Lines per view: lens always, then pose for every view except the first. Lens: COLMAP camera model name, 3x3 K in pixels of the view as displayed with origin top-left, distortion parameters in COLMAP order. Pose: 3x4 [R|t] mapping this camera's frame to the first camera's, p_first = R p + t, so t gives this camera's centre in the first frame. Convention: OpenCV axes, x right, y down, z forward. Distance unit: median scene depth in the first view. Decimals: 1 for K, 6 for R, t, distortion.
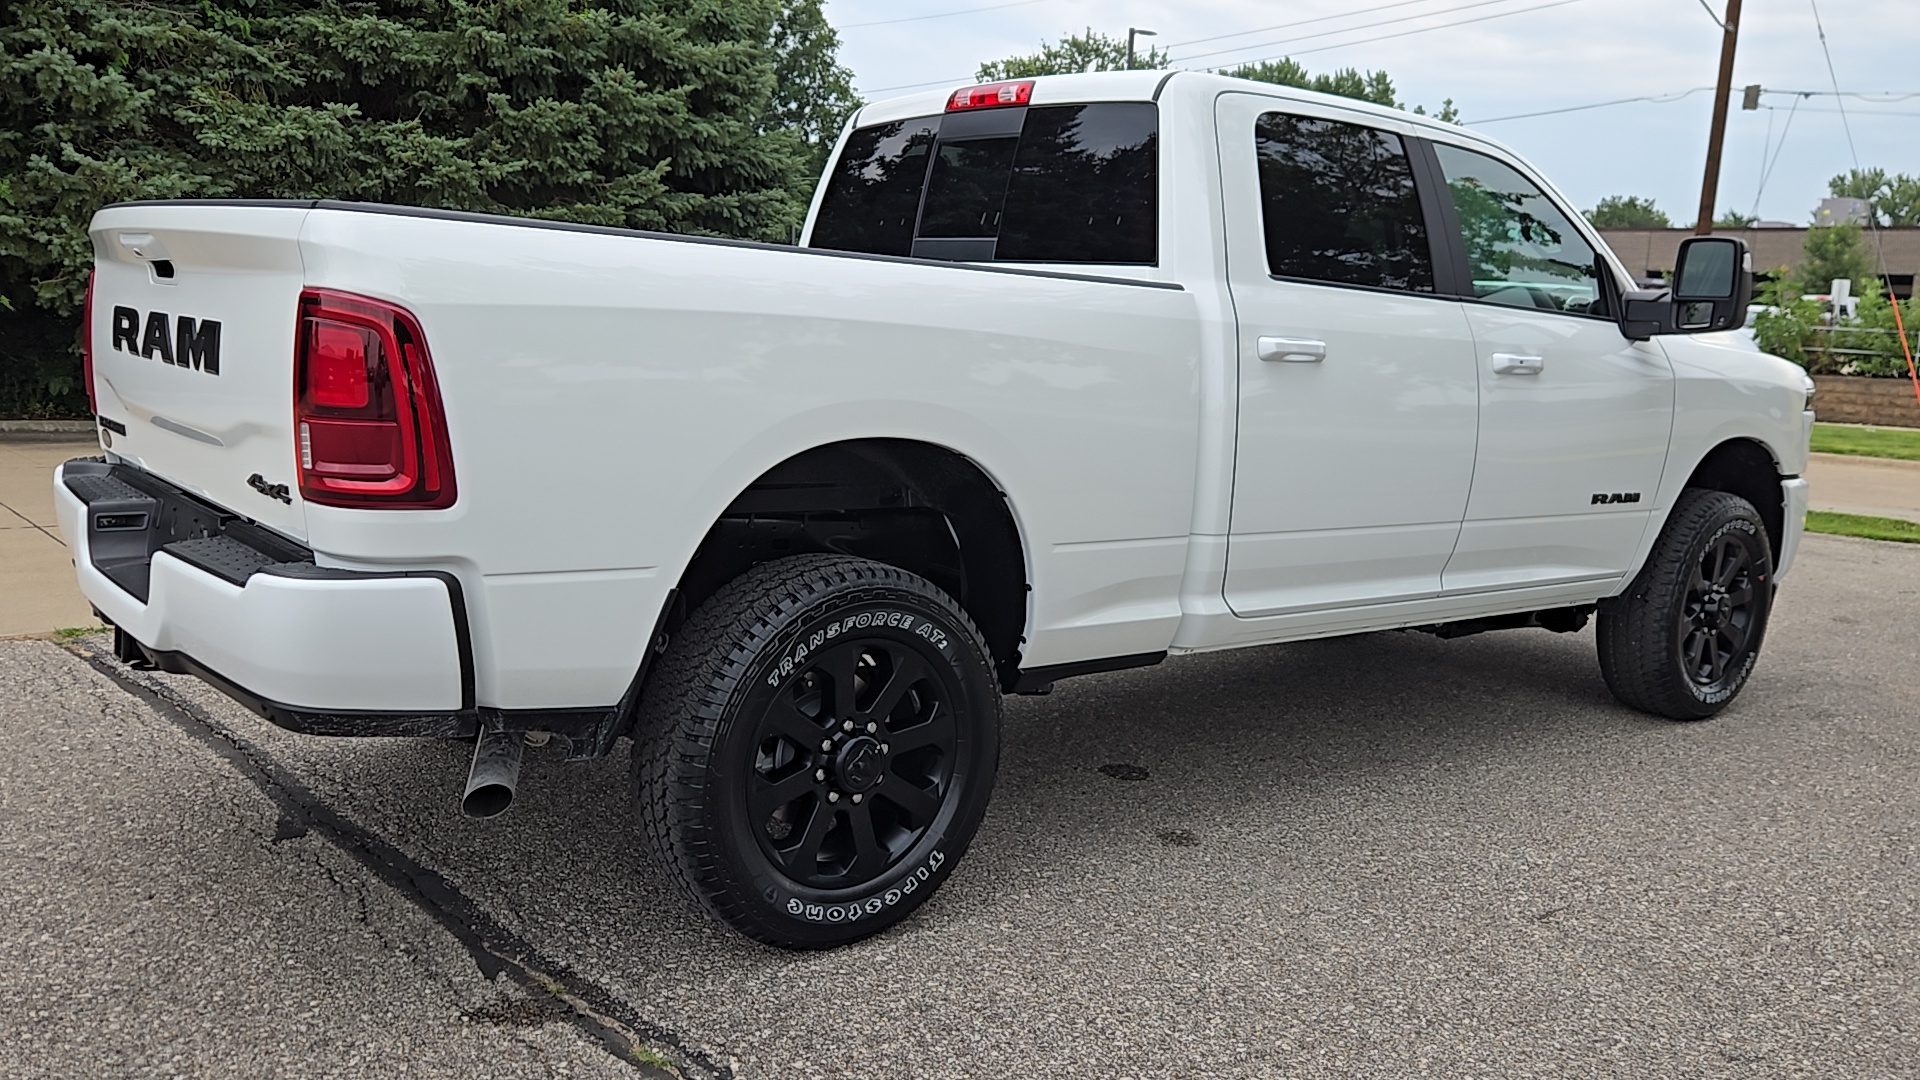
lens RADIAL K [[1595.1, 0, 948.5], [0, 1595.1, 538.0], [0, 0, 1]] dist [0.010479, -0.008323]
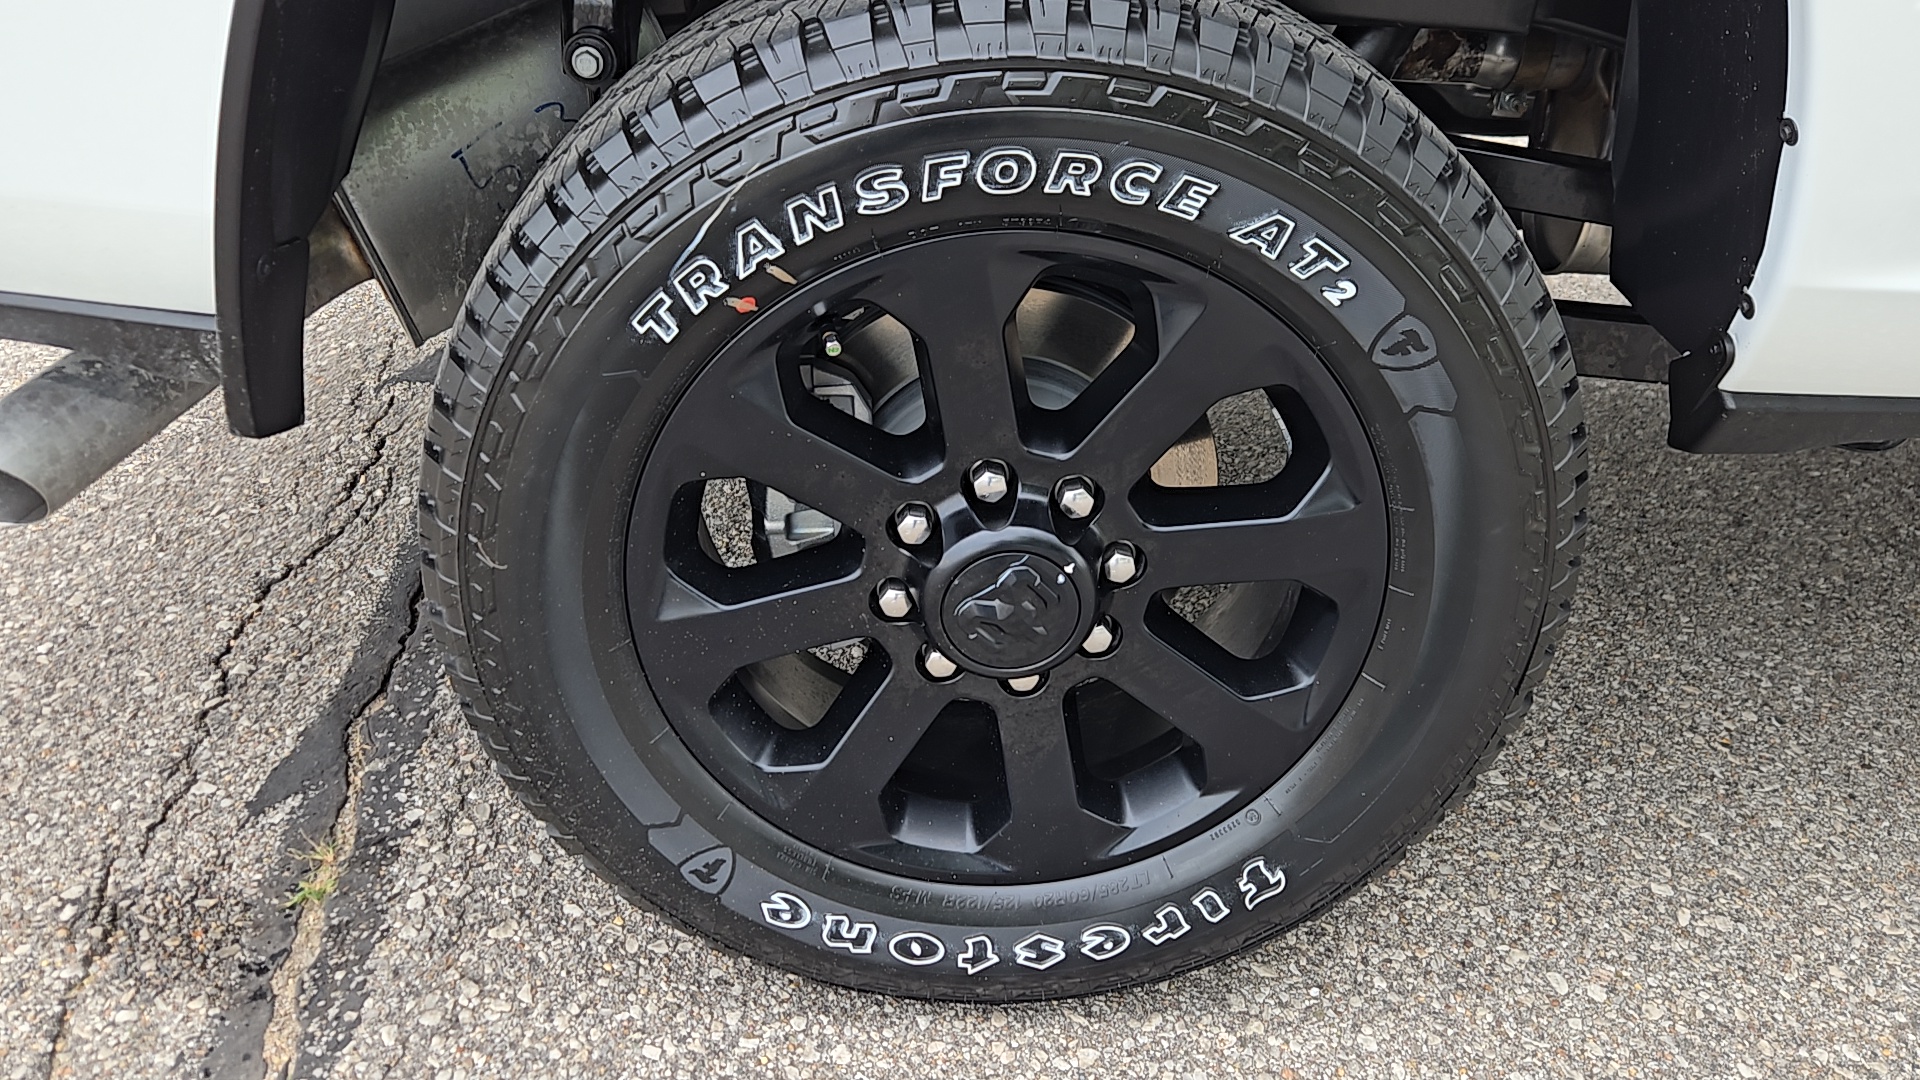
lens RADIAL K [[1595.1, 0, 948.5], [0, 1595.1, 538.0], [0, 0, 1]] dist [0.010479, -0.008323]
pose [[0.801235, 0.272596, -0.532648, 0.104491], [-0.084746, 0.932921, 0.349967, 0.012180], [0.592318, -0.235266, 0.770590, 0.702335]]
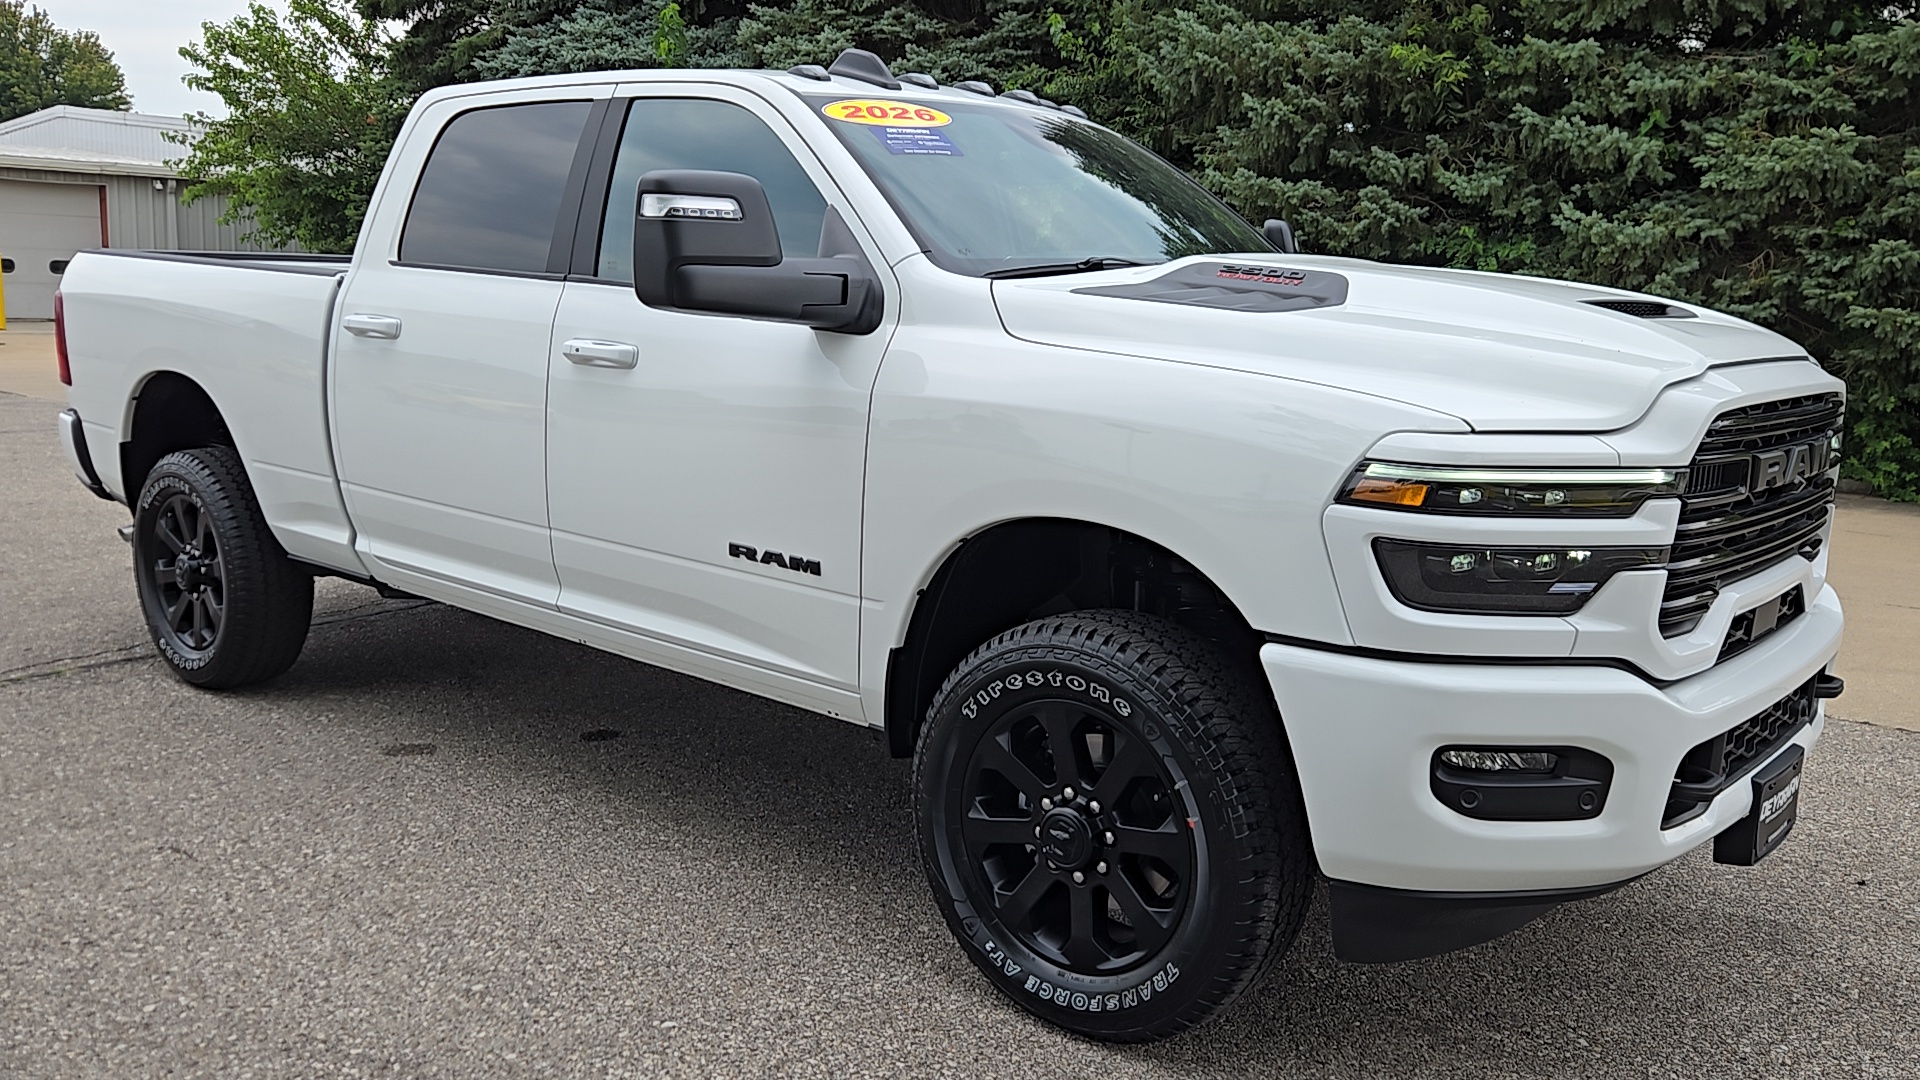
lens RADIAL K [[1597.4, 0, 960.0], [0, 1597.4, 540.0], [0, 0, 1]] dist [0.002328, 0.003203]
pose [[0.191759, 0.117661, -0.974363, 1.615605], [-0.160621, 0.983164, 0.087113, -0.155010], [0.968209, 0.139799, 0.207430, 1.357417]]
